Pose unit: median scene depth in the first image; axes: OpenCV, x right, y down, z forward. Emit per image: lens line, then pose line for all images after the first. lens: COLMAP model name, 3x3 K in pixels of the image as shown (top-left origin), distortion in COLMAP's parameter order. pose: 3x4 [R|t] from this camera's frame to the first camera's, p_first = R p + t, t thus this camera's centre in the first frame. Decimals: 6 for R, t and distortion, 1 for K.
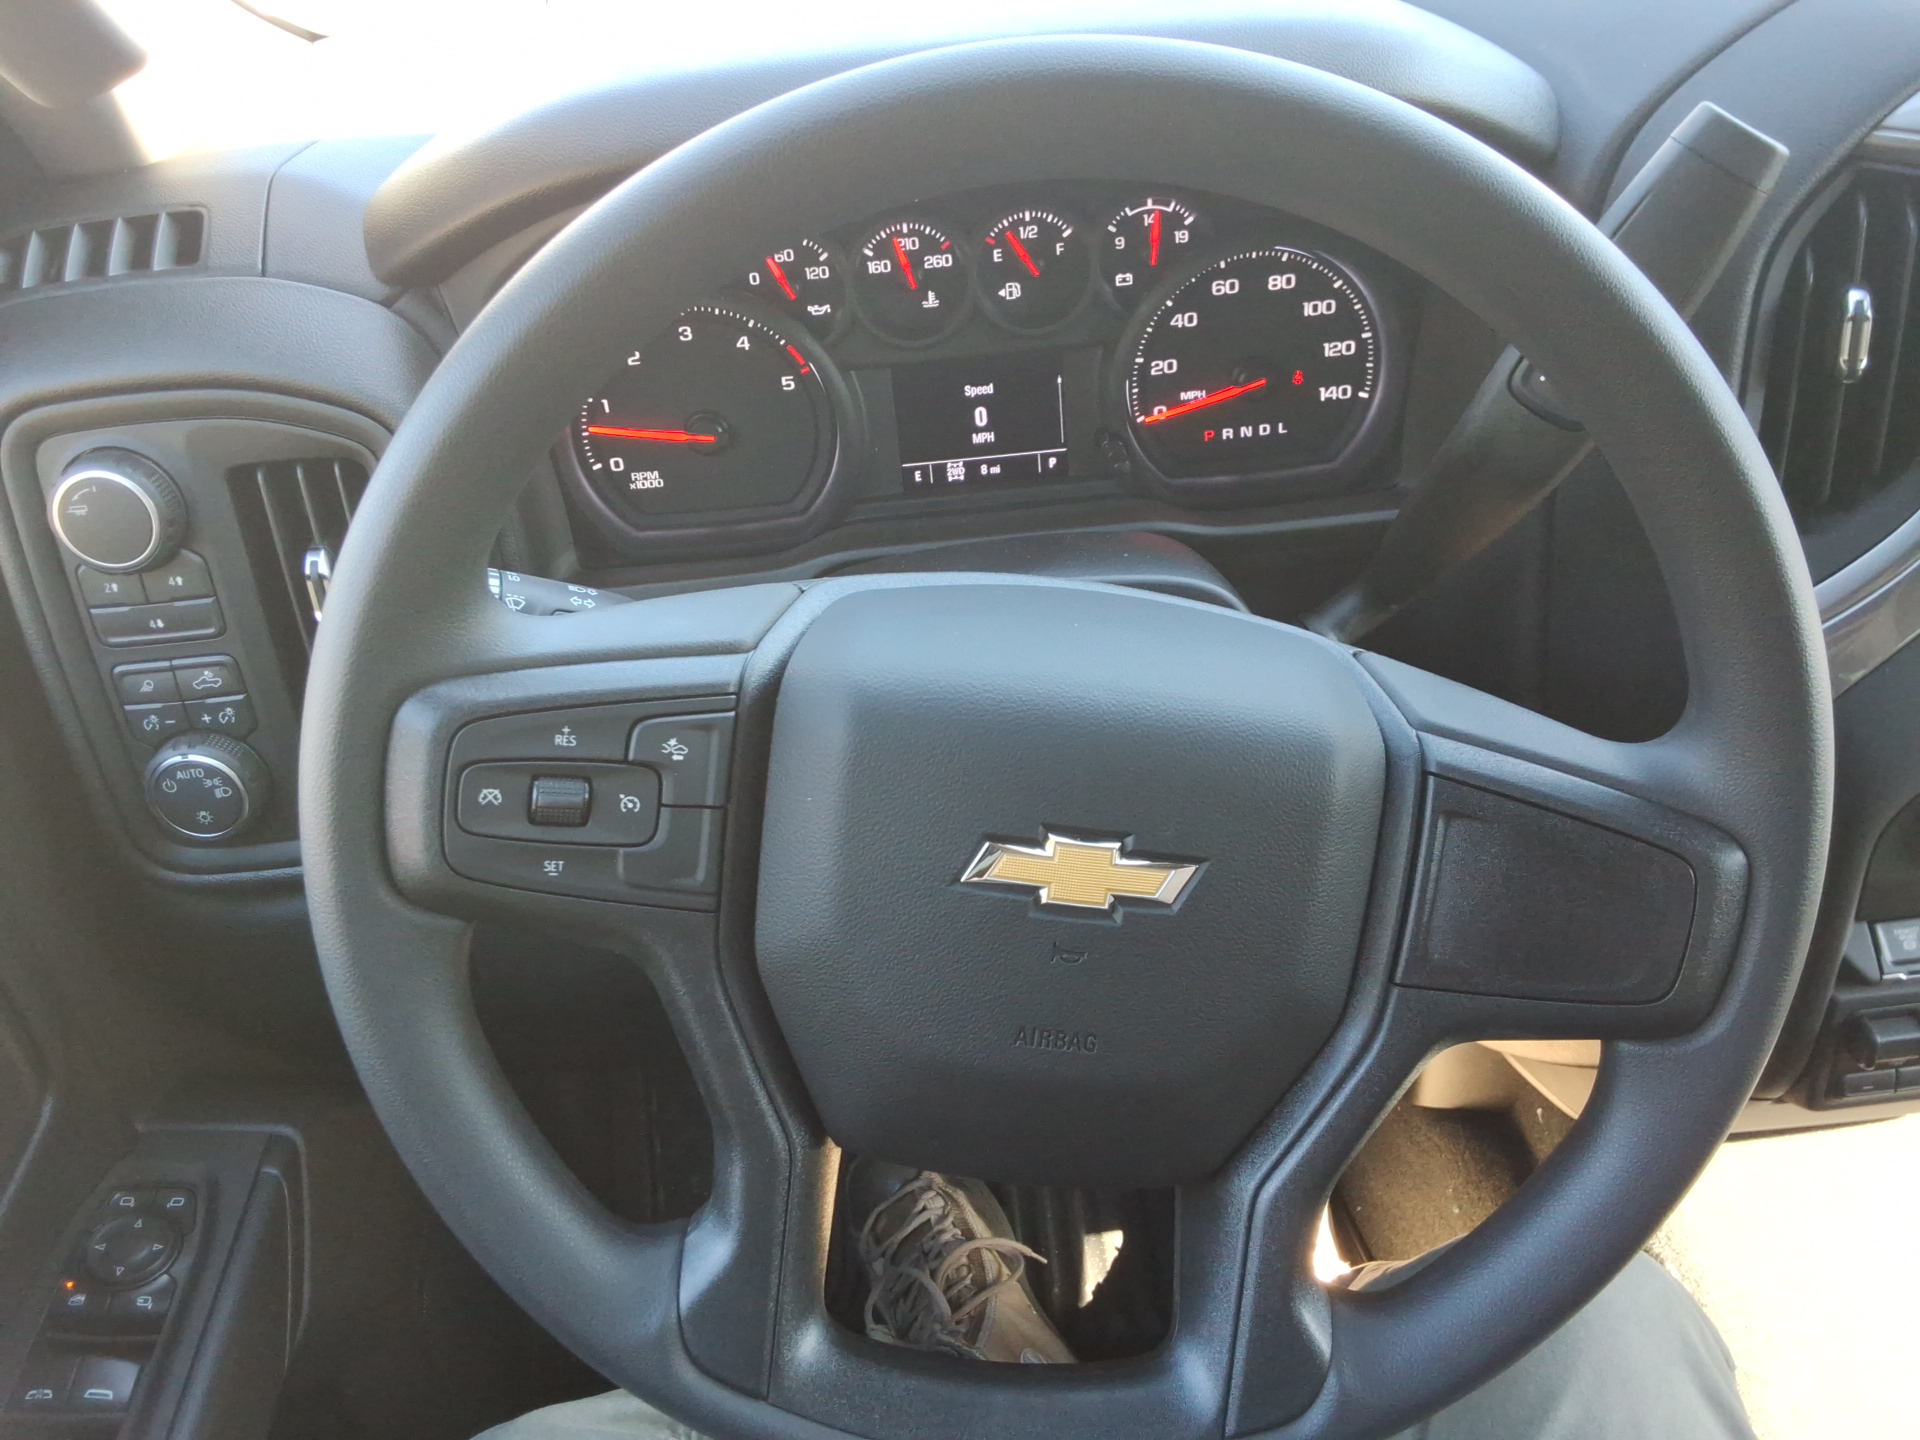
lens RADIAL K [[1551.9, 0, 973.5], [0, 1551.9, 746.4], [0, 0, 1]] dist [0.137305, -0.215860]
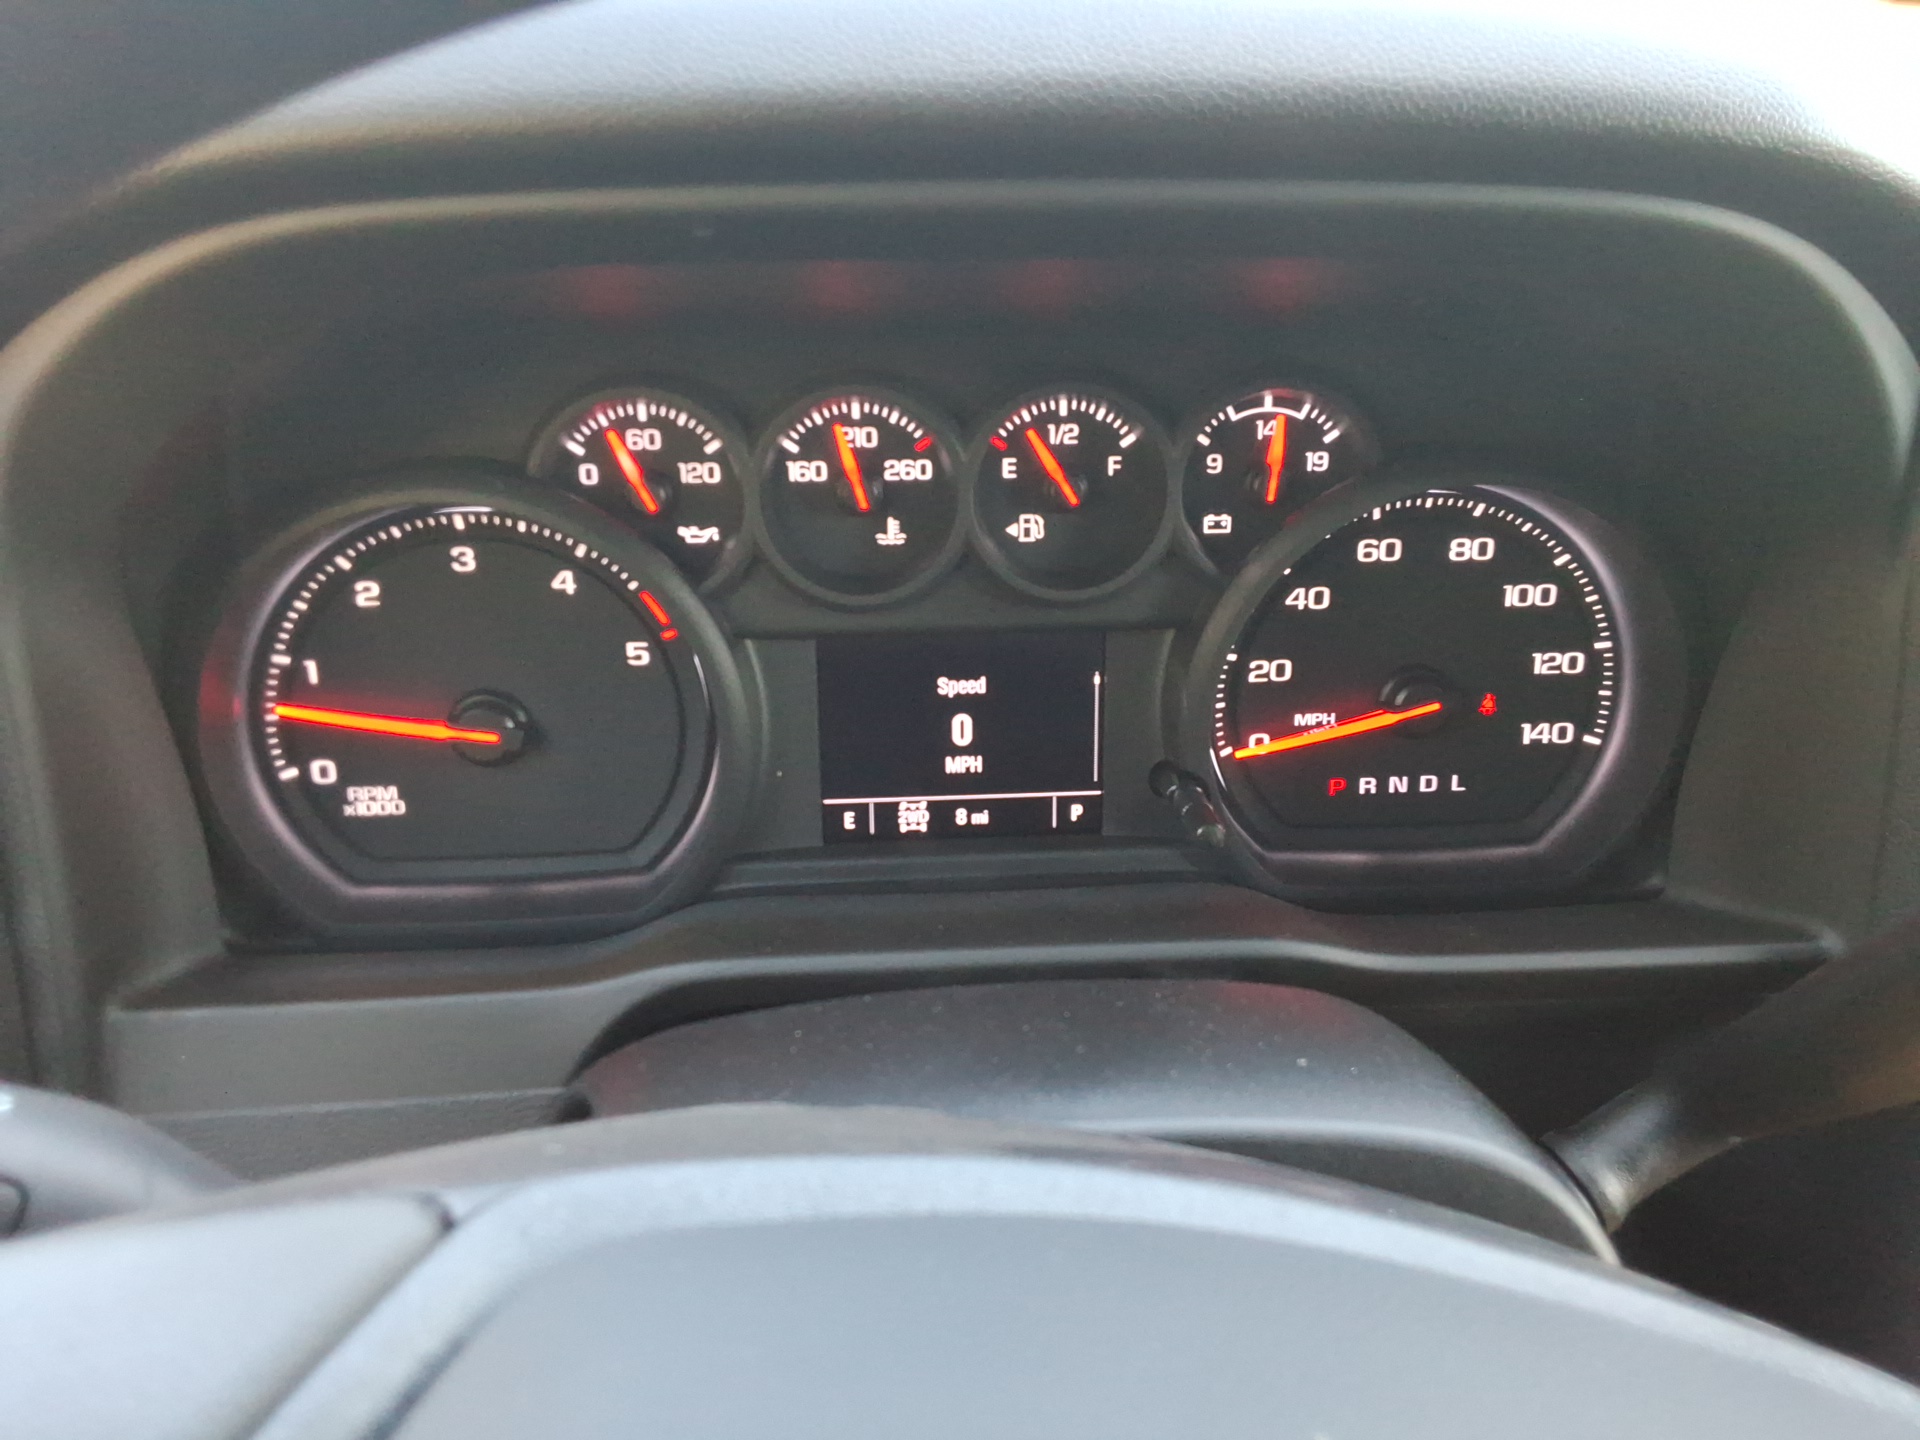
lens RADIAL K [[1551.9, 0, 973.5], [0, 1551.9, 746.4], [0, 0, 1]] dist [0.137305, -0.215860]
pose [[0.997372, 0.065027, 0.031958, -0.009698], [-0.057141, 0.977114, -0.204896, -0.086190], [-0.044550, 0.202531, 0.978262, 0.432332]]
